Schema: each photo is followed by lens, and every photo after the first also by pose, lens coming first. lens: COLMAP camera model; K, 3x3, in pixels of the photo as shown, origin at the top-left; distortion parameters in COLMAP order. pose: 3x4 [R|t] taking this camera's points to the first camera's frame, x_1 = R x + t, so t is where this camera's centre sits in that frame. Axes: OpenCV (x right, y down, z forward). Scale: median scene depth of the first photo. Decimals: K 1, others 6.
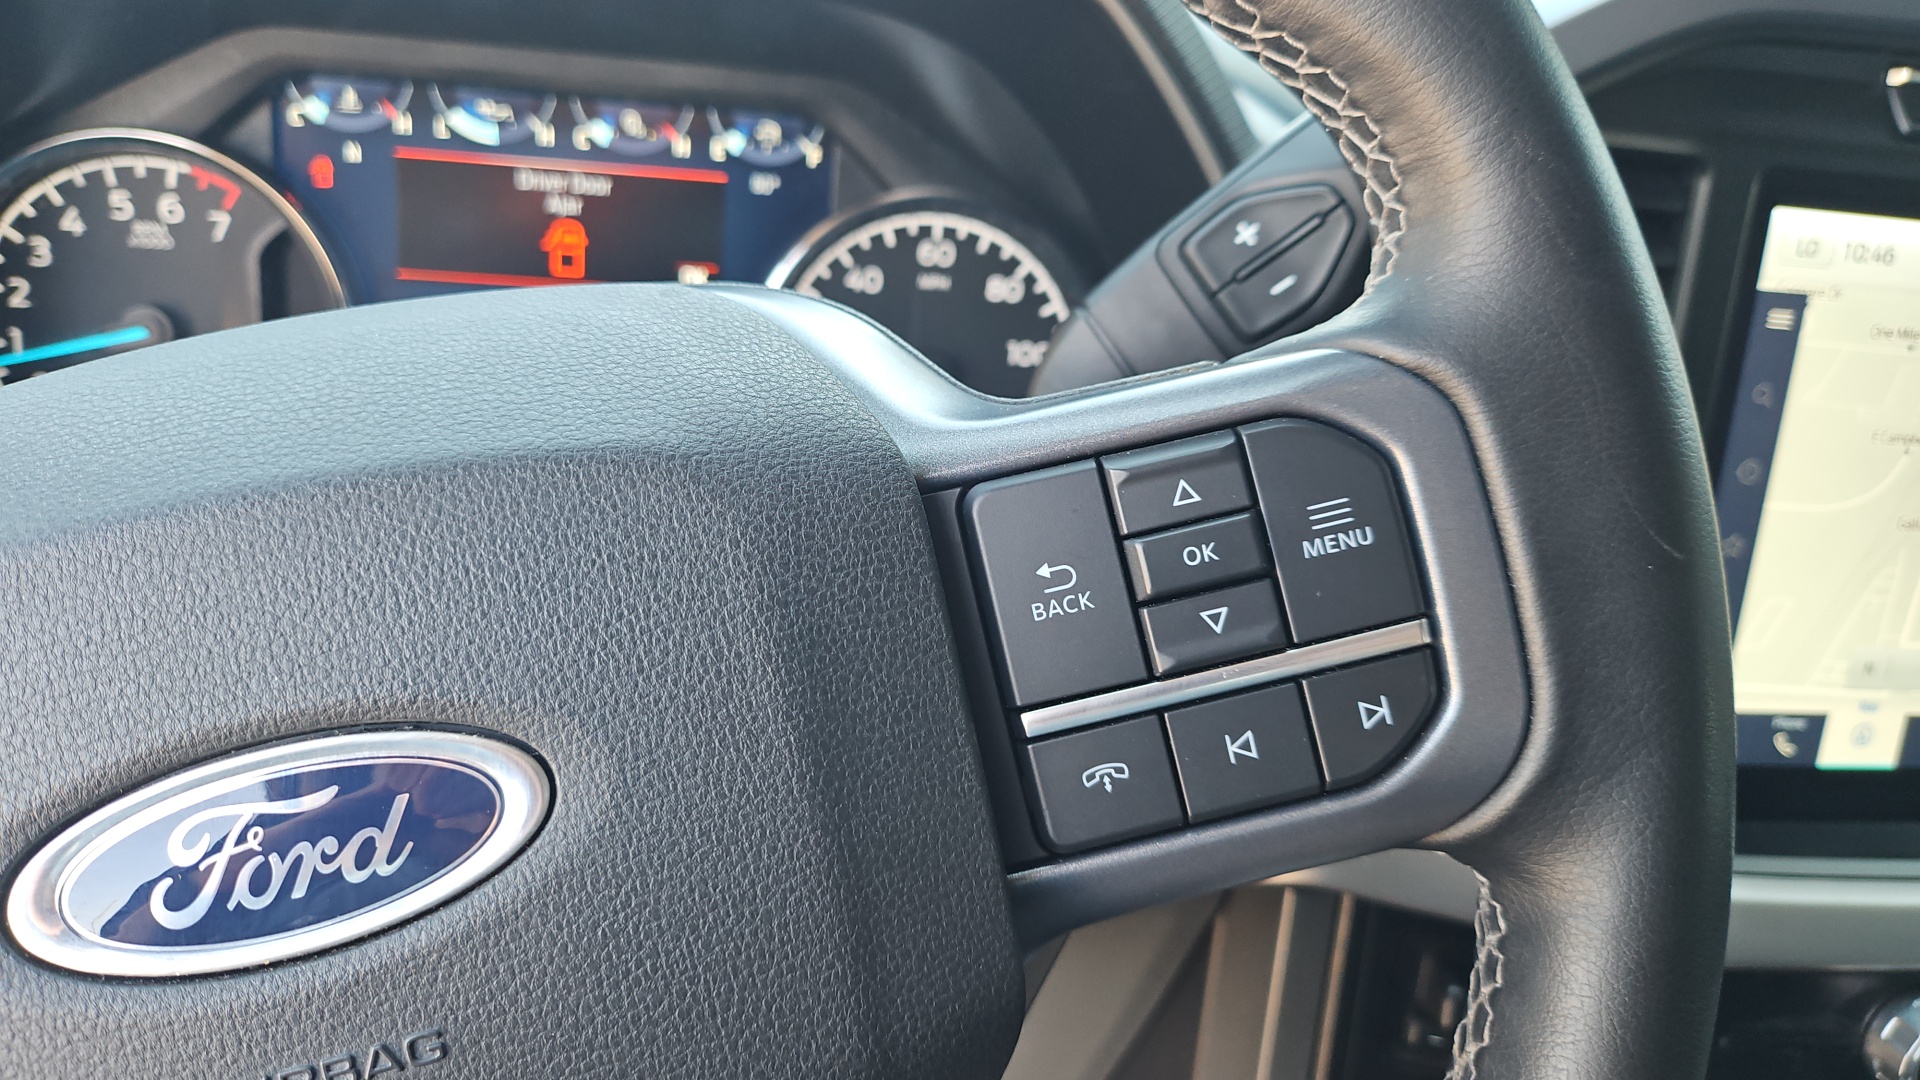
lens RADIAL K [[1348.7, 0, 940.9], [0, 1348.7, 541.2], [0, 0, 1]] dist [0.032678, -0.054689]
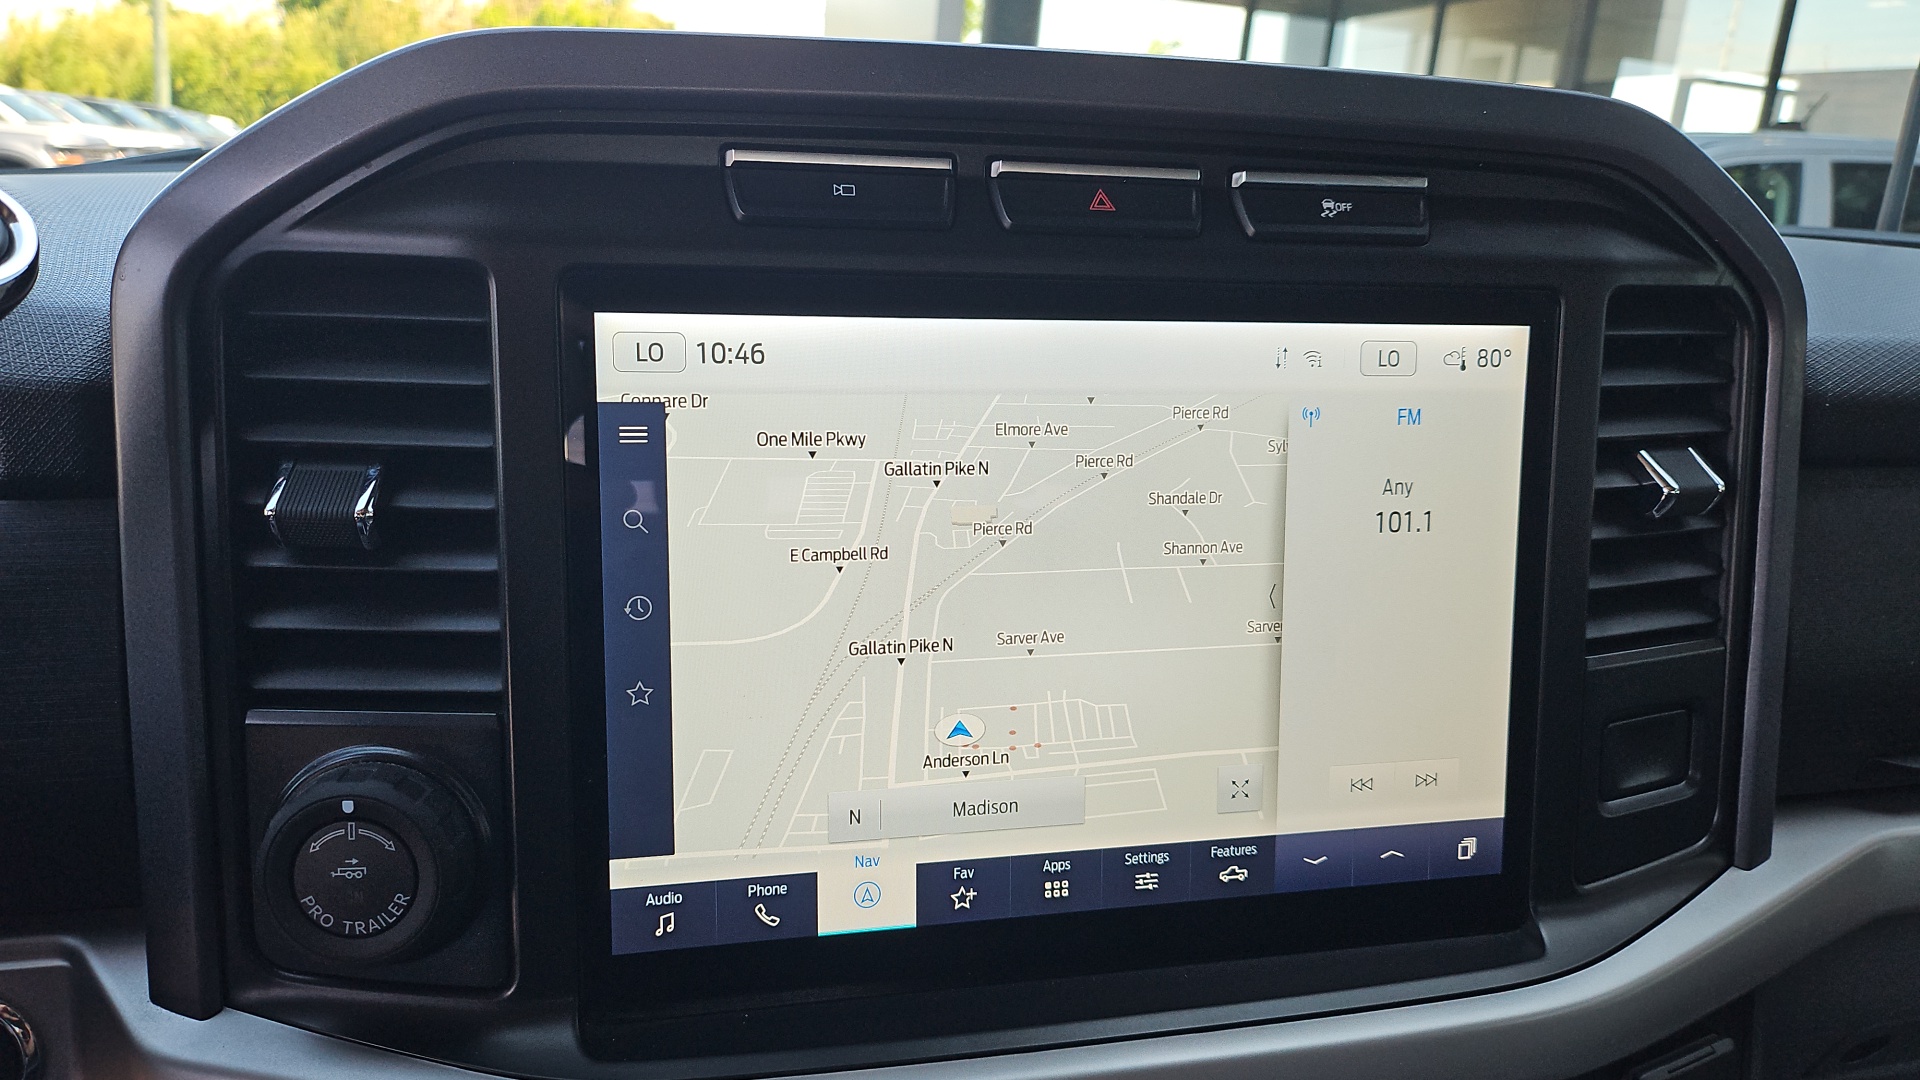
lens RADIAL K [[1348.7, 0, 958.5], [0, 1348.7, 560.3], [0, 0, 1]] dist [0.032678, -0.054689]
pose [[0.992617, -0.086106, 0.085424, 0.675247], [0.095743, 0.988624, -0.116000, 0.037197], [-0.074464, 0.123322, 0.989569, 0.105218]]
